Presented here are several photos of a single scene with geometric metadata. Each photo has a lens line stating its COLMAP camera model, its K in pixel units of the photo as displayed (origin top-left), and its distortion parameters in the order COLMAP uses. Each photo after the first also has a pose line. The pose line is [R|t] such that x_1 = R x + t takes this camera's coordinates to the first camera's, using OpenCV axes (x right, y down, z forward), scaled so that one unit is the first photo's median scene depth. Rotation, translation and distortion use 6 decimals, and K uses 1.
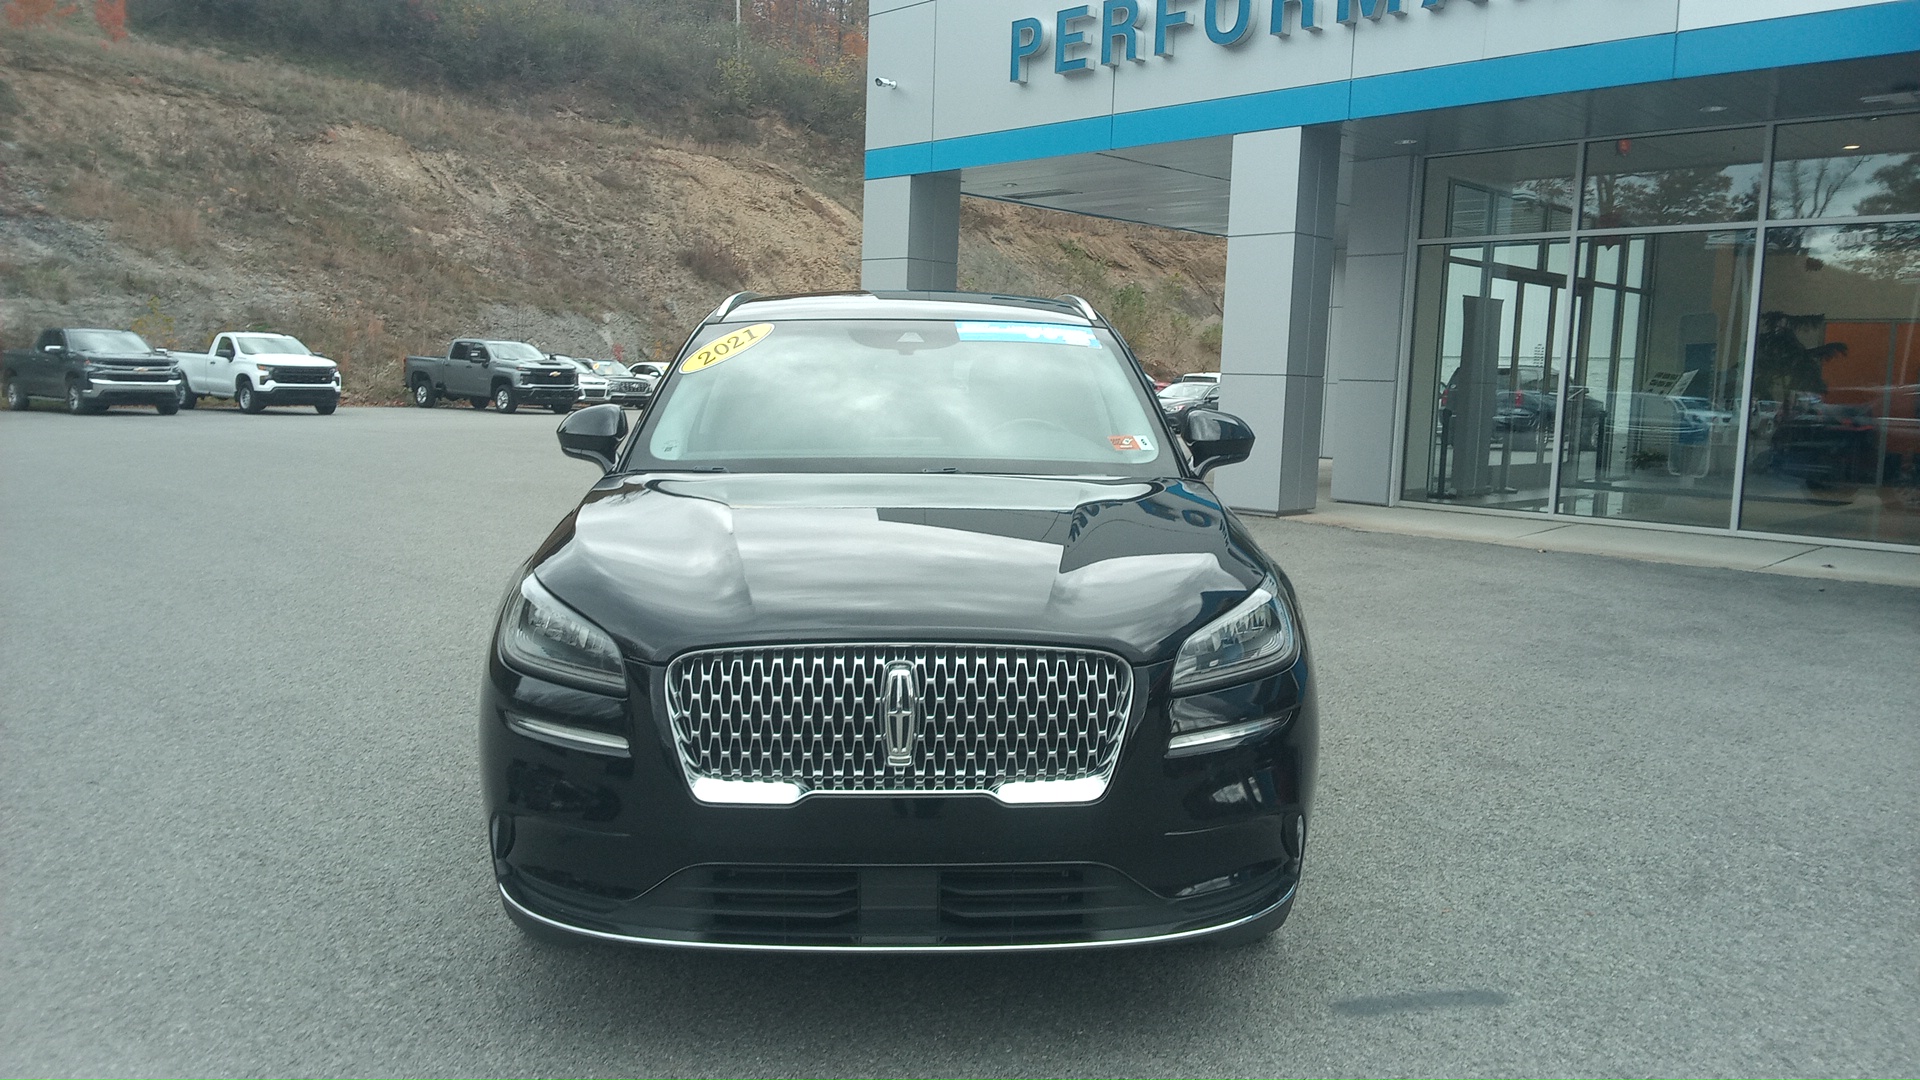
lens RADIAL K [[1526.4, 0, 960.0], [0, 1526.4, 540.0], [0, 0, 1]] dist [0.075082, -0.116768]
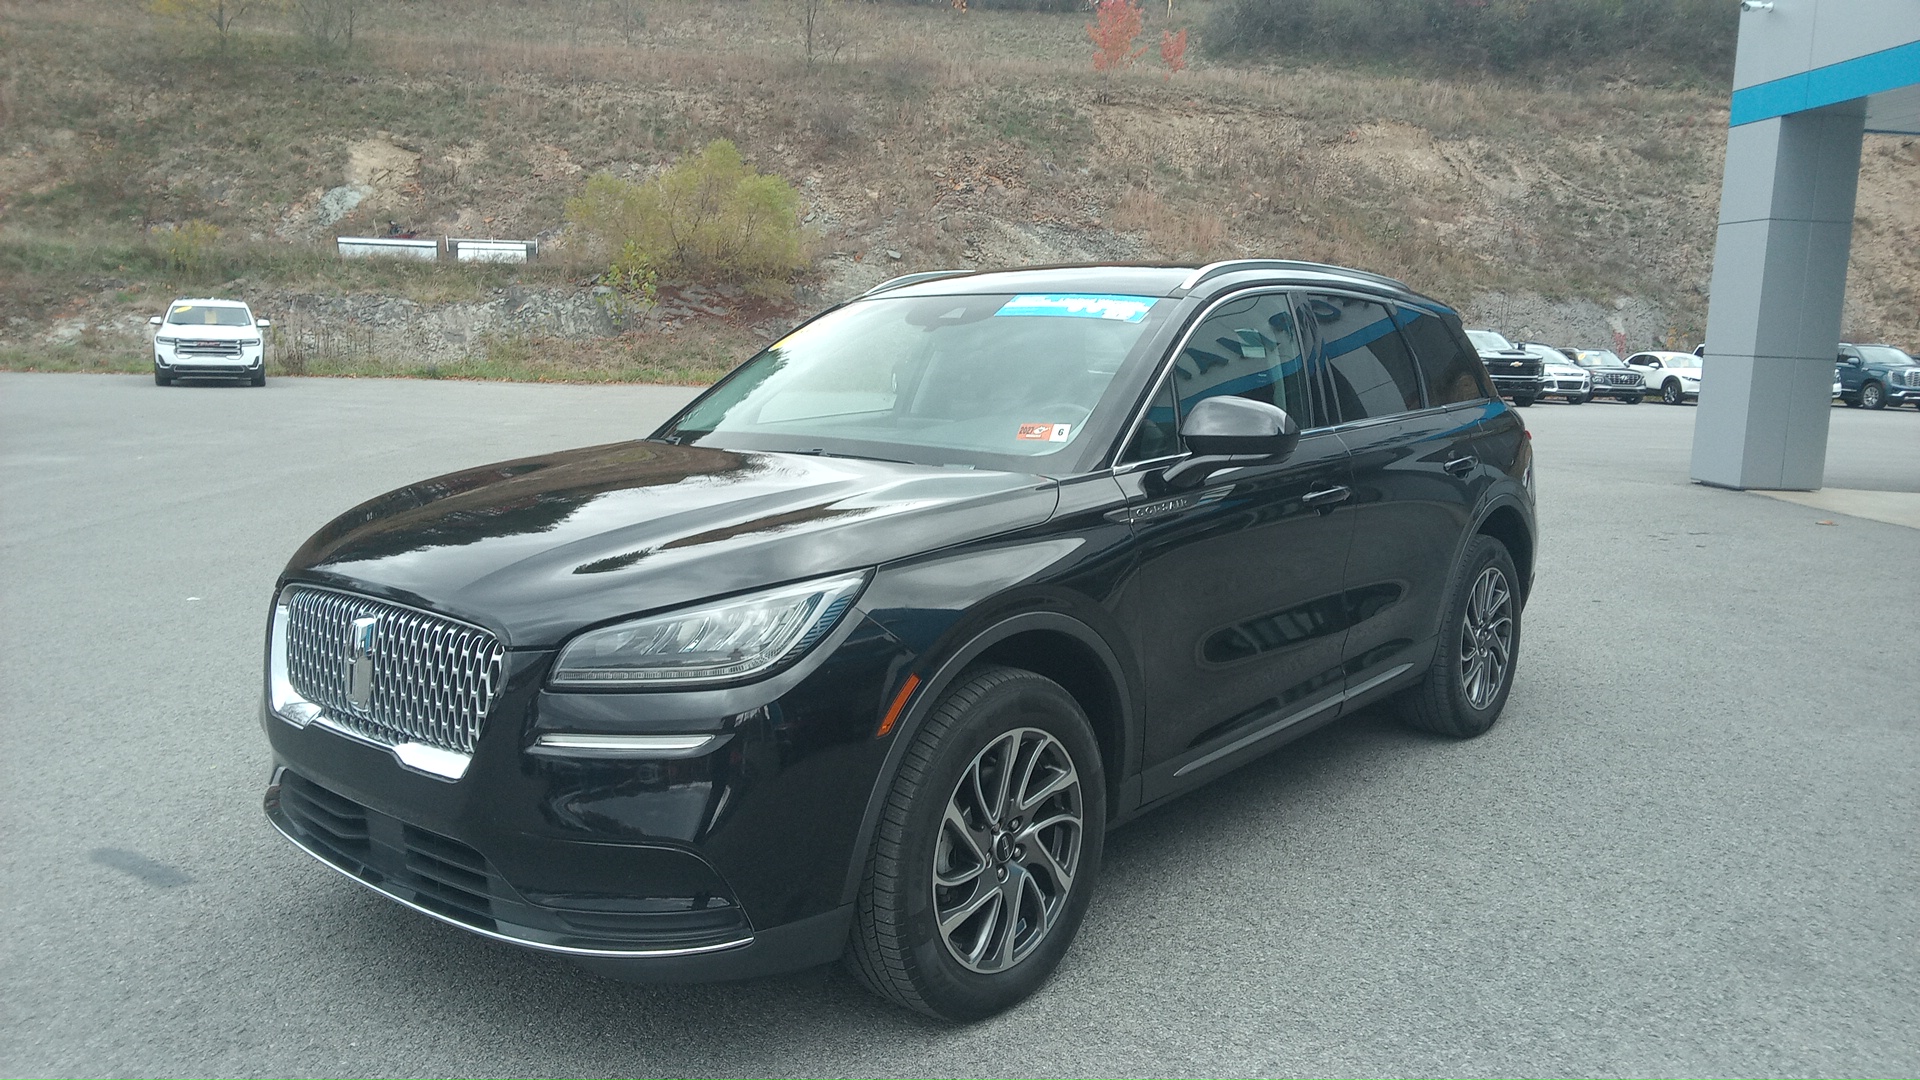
lens RADIAL K [[1526.4, 0, 960.0], [0, 1526.4, 540.0], [0, 0, 1]] dist [0.075082, -0.116768]
pose [[0.709811, 0.088638, -0.698793, 0.150485], [-0.085721, 0.995547, 0.039207, -0.007347], [0.699156, 0.032072, 0.714249, 0.077899]]
